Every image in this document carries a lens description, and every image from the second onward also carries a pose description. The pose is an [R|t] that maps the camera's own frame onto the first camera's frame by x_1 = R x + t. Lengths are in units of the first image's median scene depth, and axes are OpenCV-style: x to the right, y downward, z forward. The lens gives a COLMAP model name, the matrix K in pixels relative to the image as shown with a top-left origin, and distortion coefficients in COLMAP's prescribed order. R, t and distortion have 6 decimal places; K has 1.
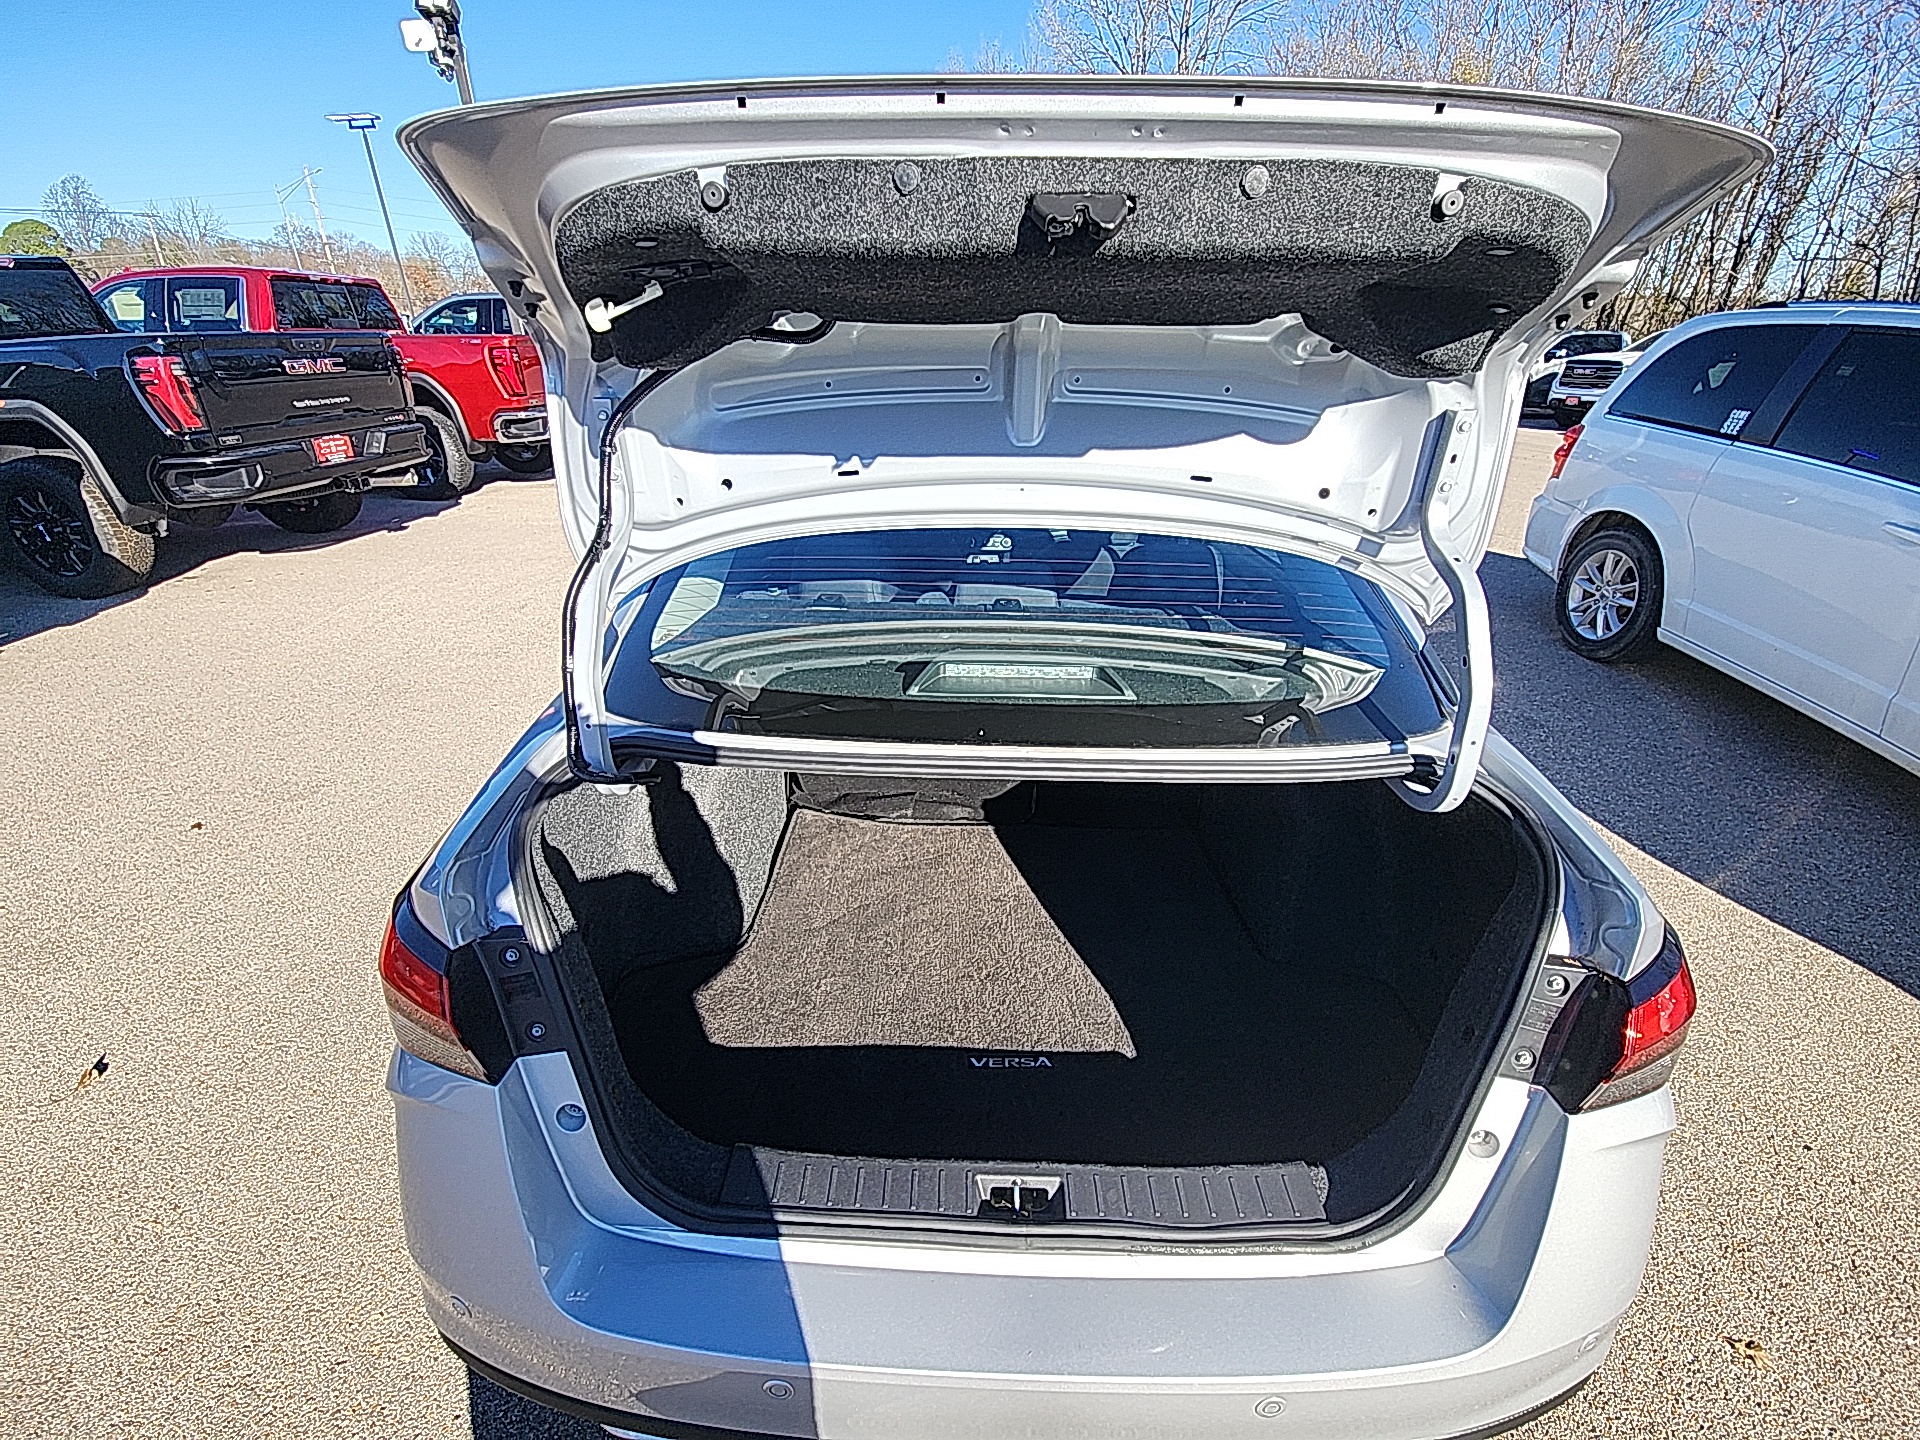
lens RADIAL K [[772.7, 0, 964.1], [0, 772.7, 709.1], [0, 0, 1]] dist [0.015987, -0.011263]
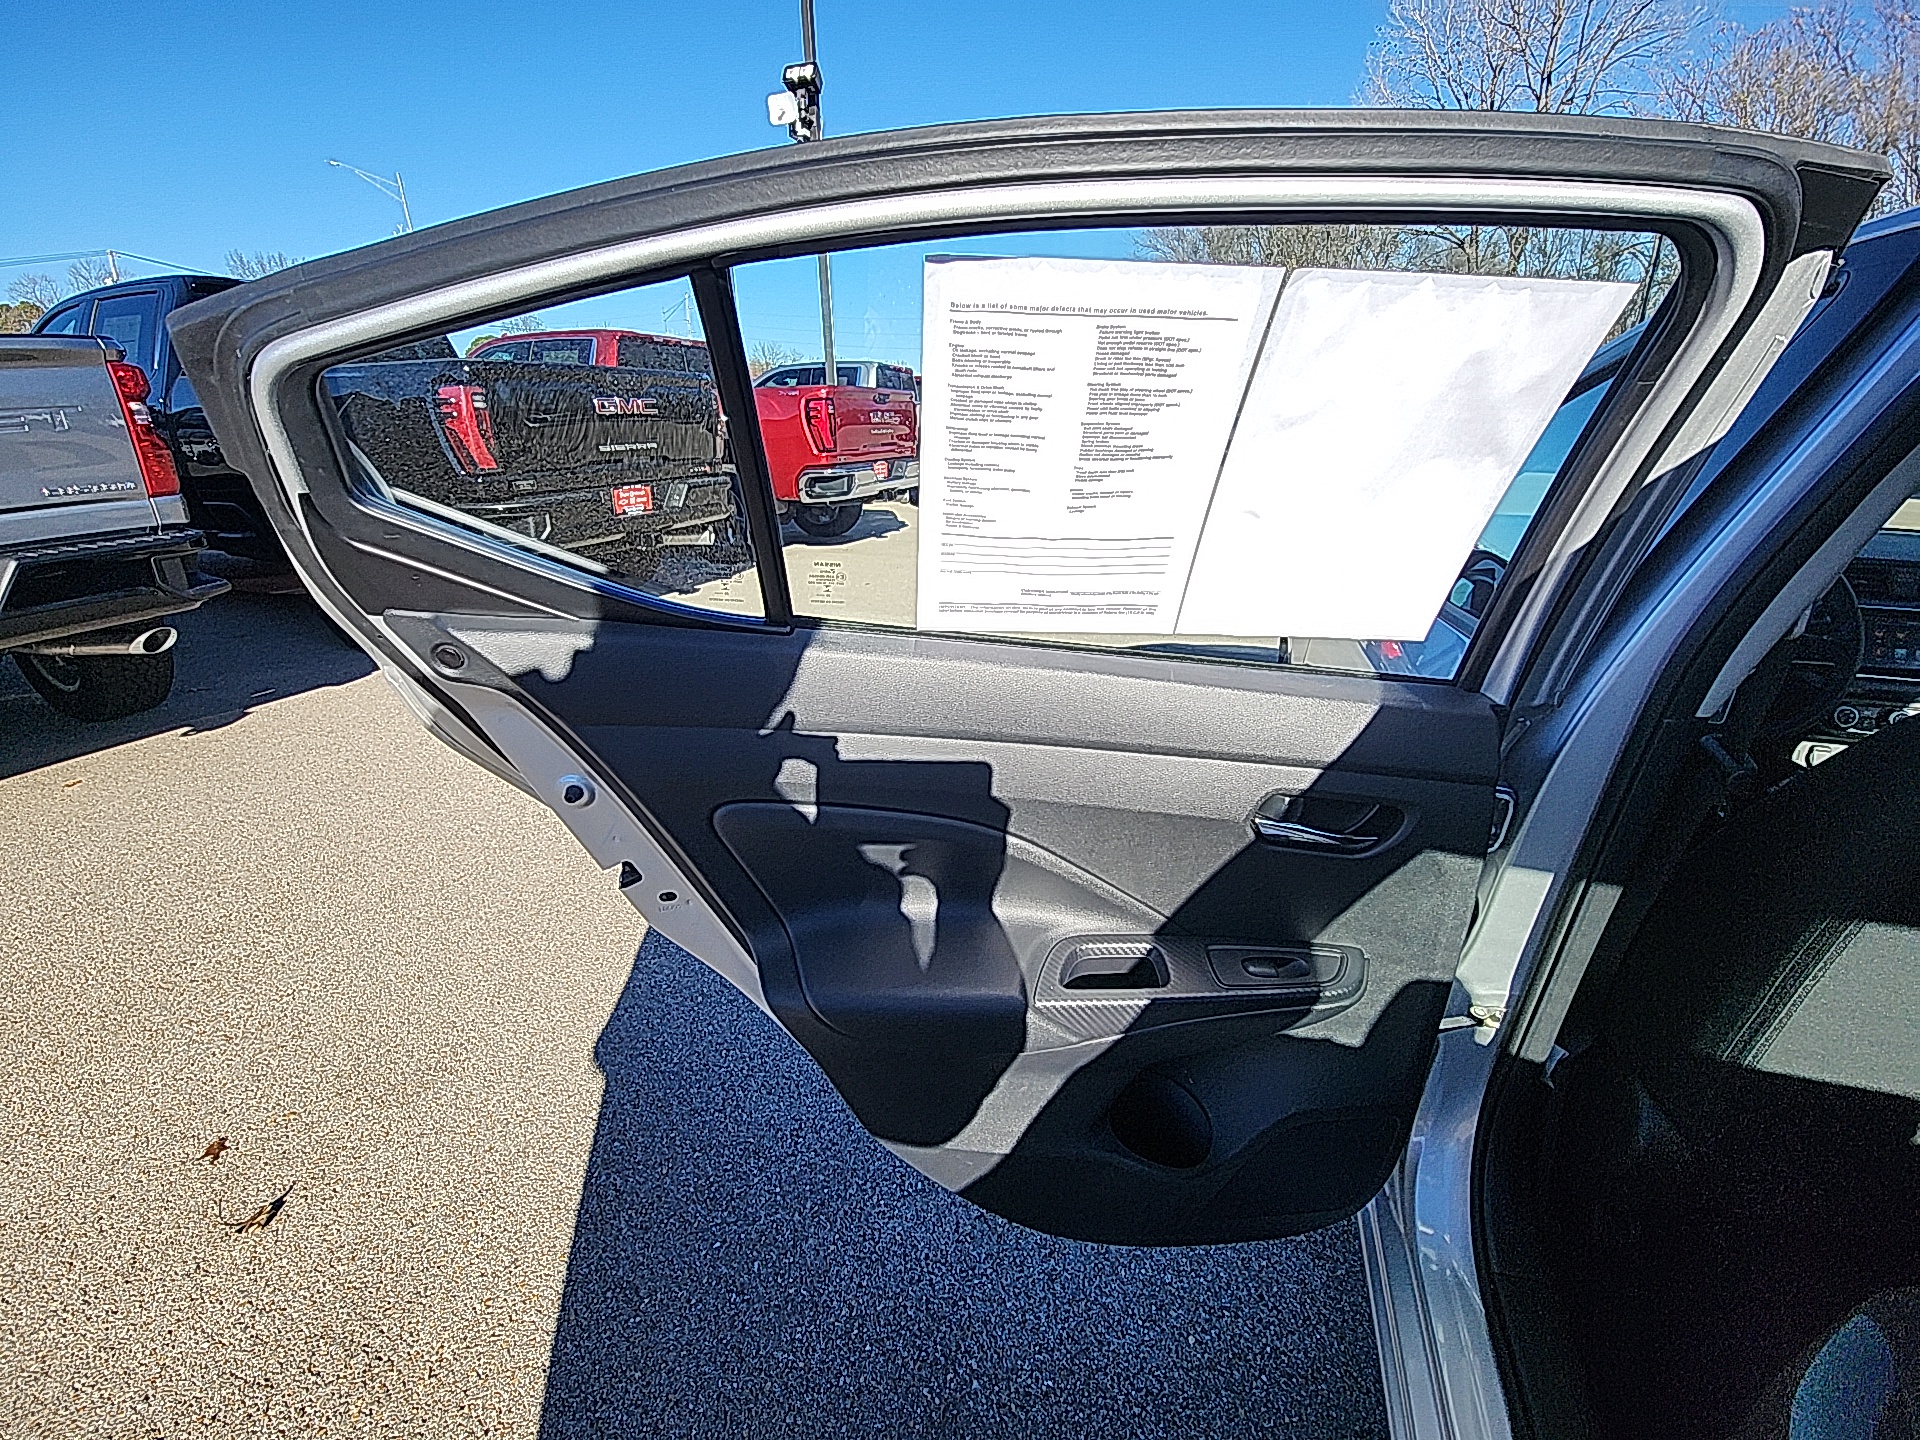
lens RADIAL K [[772.7, 0, 960.8], [0, 772.7, 708.6], [0, 0, 1]] dist [0.015987, -0.011263]
pose [[0.951032, 0.093048, -0.294755, -0.140147], [-0.119559, 0.990125, -0.073197, -0.063853], [0.285034, 0.104853, 0.952765, 0.228905]]
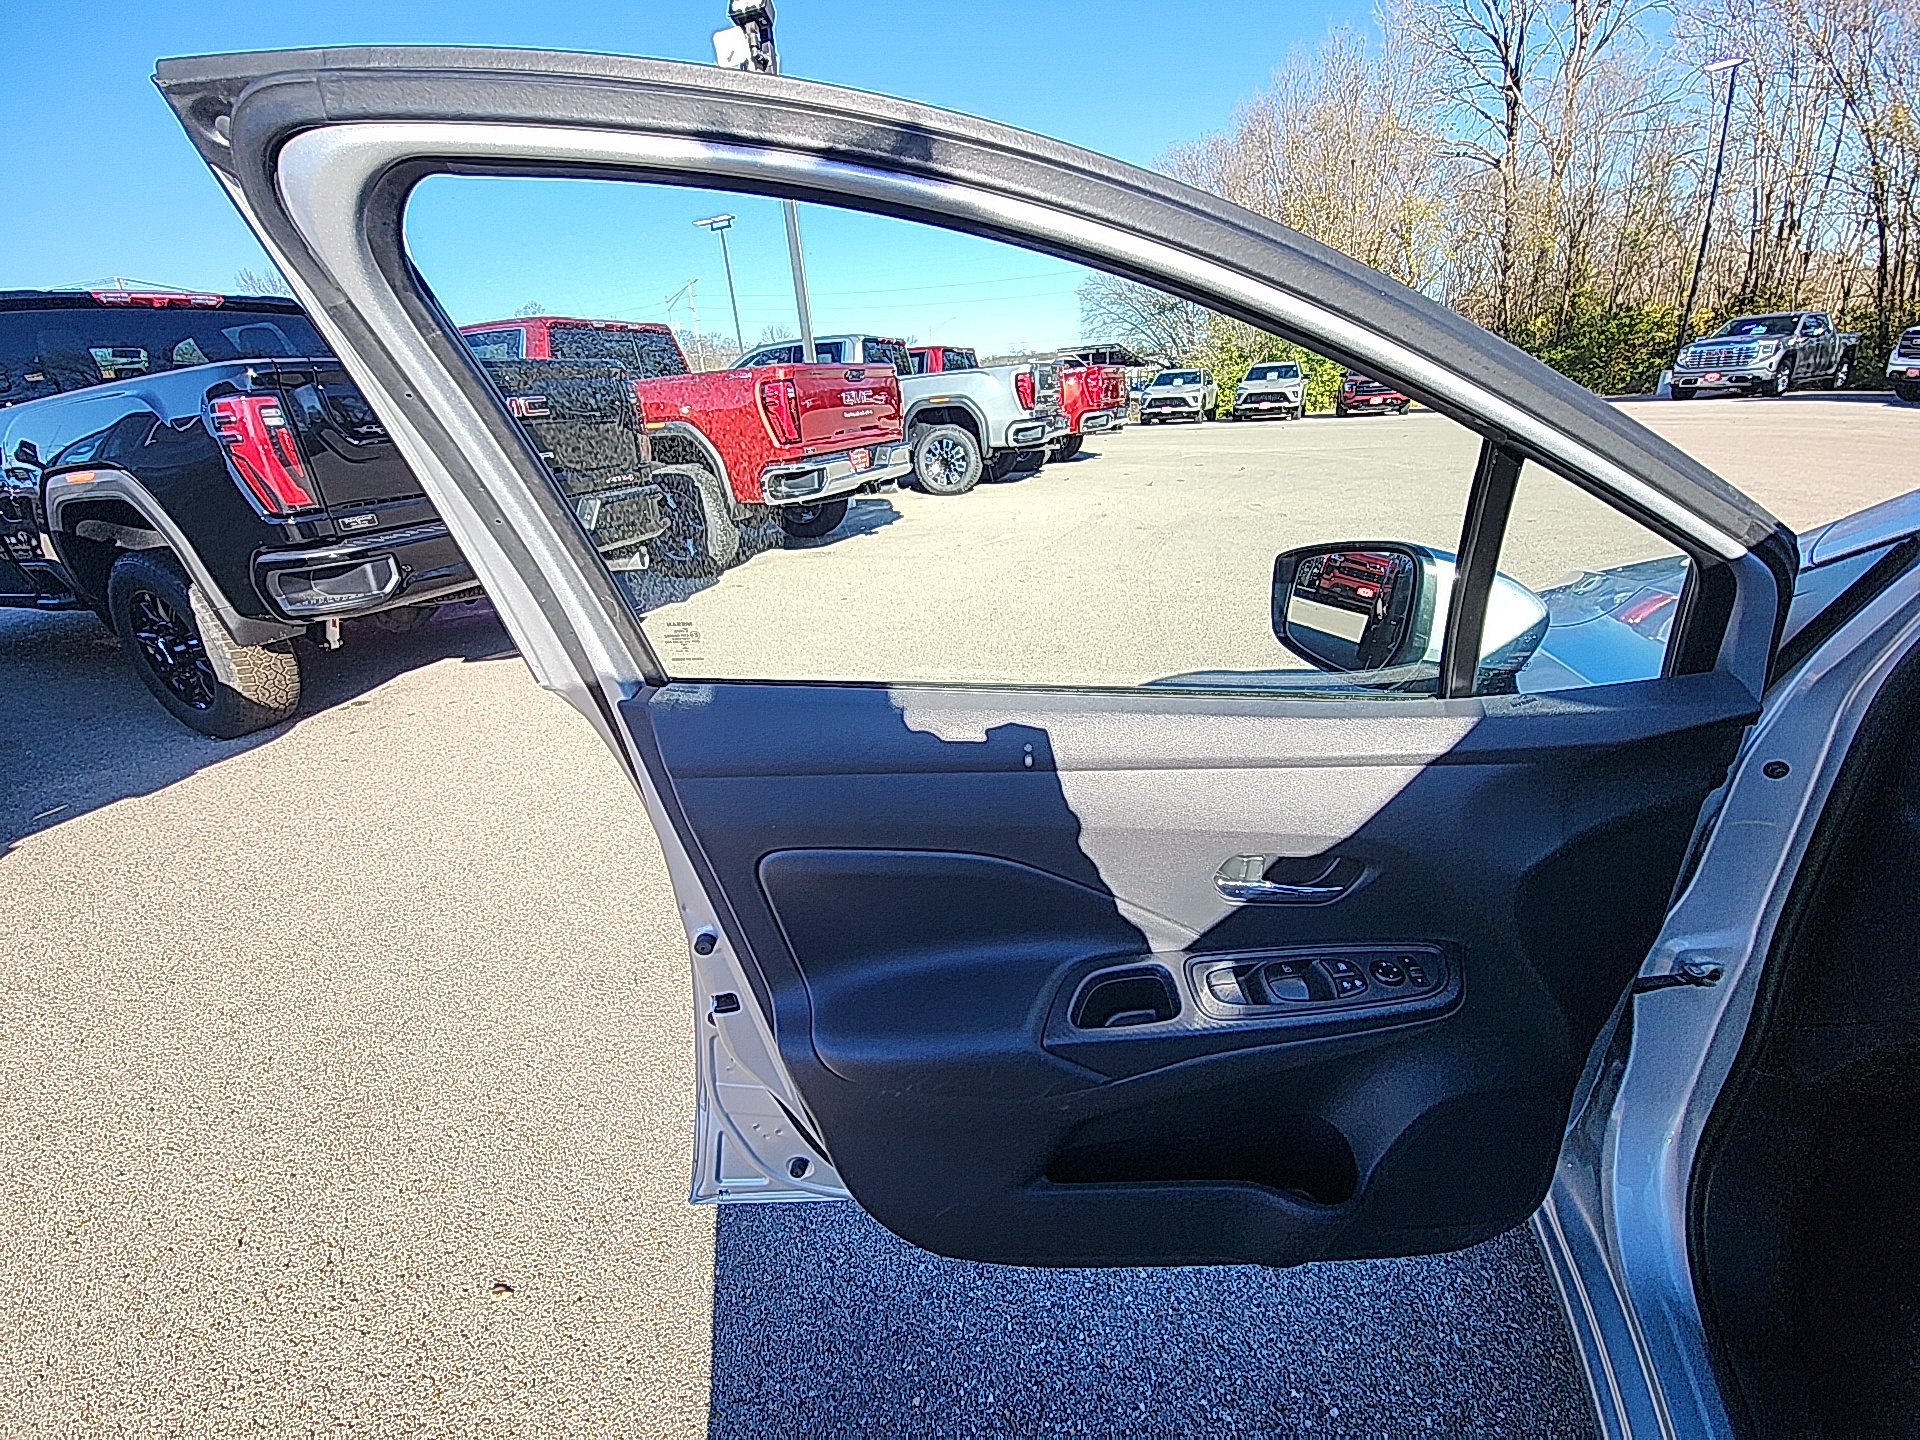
lens RADIAL K [[772.7, 0, 954.6], [0, 772.7, 707.8], [0, 0, 1]] dist [0.015987, -0.011263]
pose [[0.941088, 0.053234, -0.333947, -0.162298], [-0.070272, 0.996760, -0.039139, -0.131665], [0.330781, 0.060301, 0.941779, 0.368157]]
